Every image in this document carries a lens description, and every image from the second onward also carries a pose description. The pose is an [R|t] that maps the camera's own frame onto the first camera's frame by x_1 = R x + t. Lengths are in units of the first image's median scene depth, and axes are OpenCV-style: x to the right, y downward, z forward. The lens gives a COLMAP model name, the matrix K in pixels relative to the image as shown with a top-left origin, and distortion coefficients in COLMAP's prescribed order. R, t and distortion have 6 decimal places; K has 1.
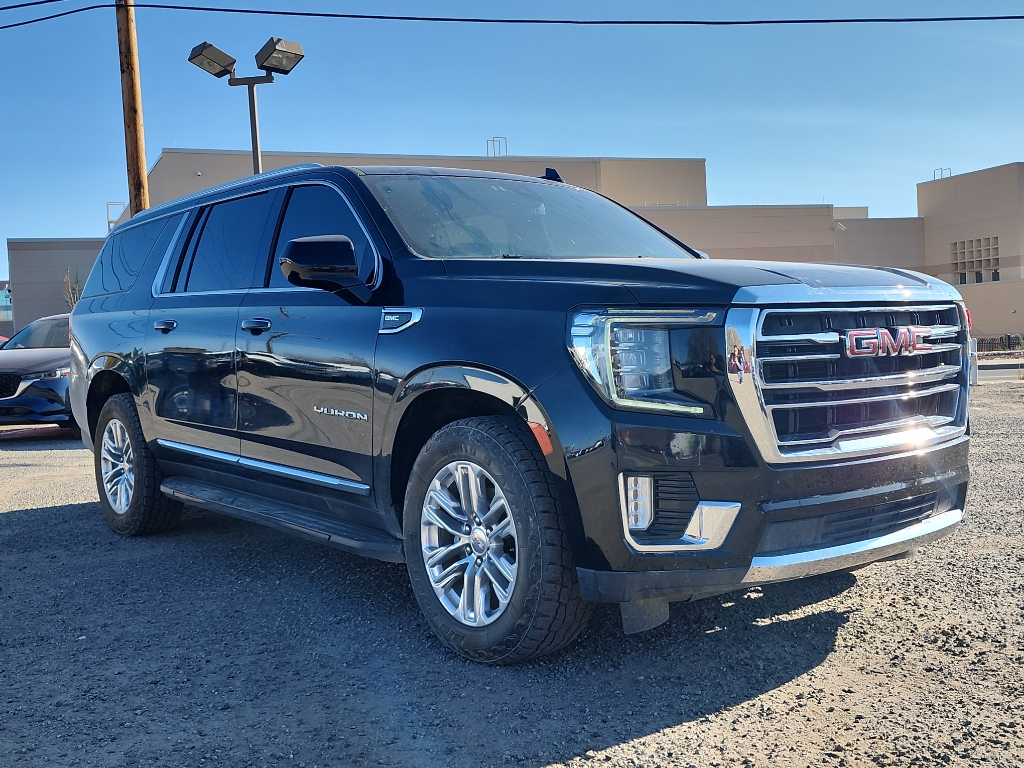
lens RADIAL K [[1096.8, 0, 513.3], [0, 1096.8, 385.0], [0, 0, 1]] dist [0.058242, 0.000000]
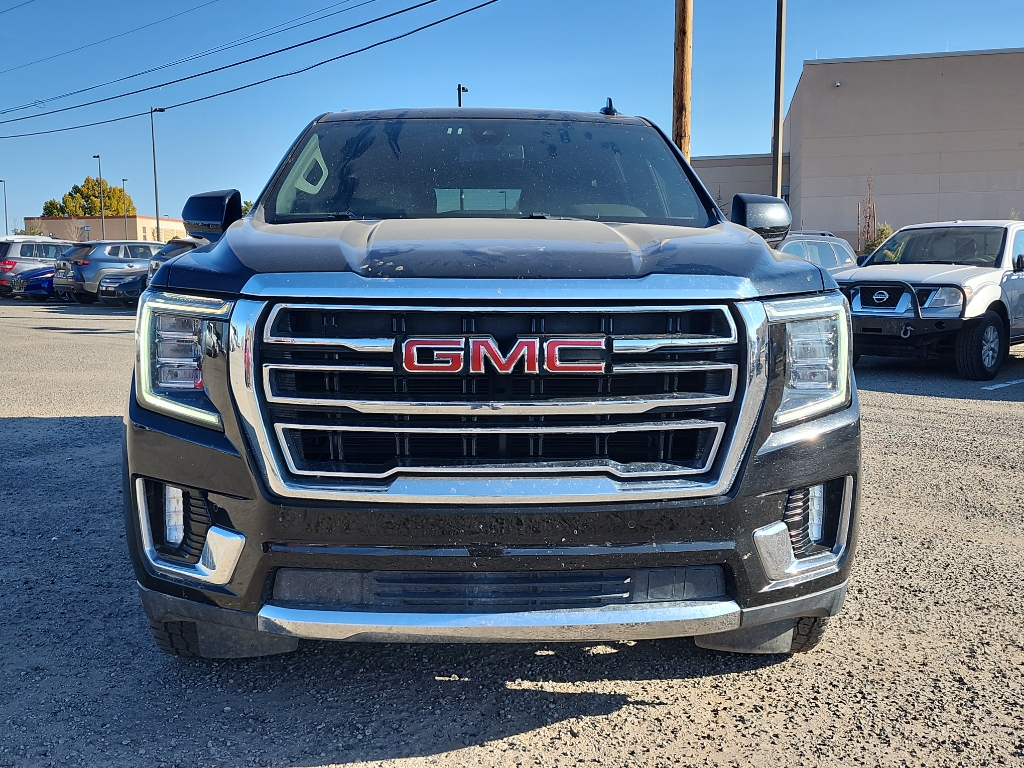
lens RADIAL K [[1096.8, 0, 512.1], [0, 1096.8, 379.9], [0, 0, 1]] dist [0.058242, 0.000000]
pose [[0.801332, 0.105641, -0.588819, 0.806951], [-0.061634, 0.993626, 0.094389, -0.095768], [0.595037, -0.039346, 0.802735, 0.441158]]
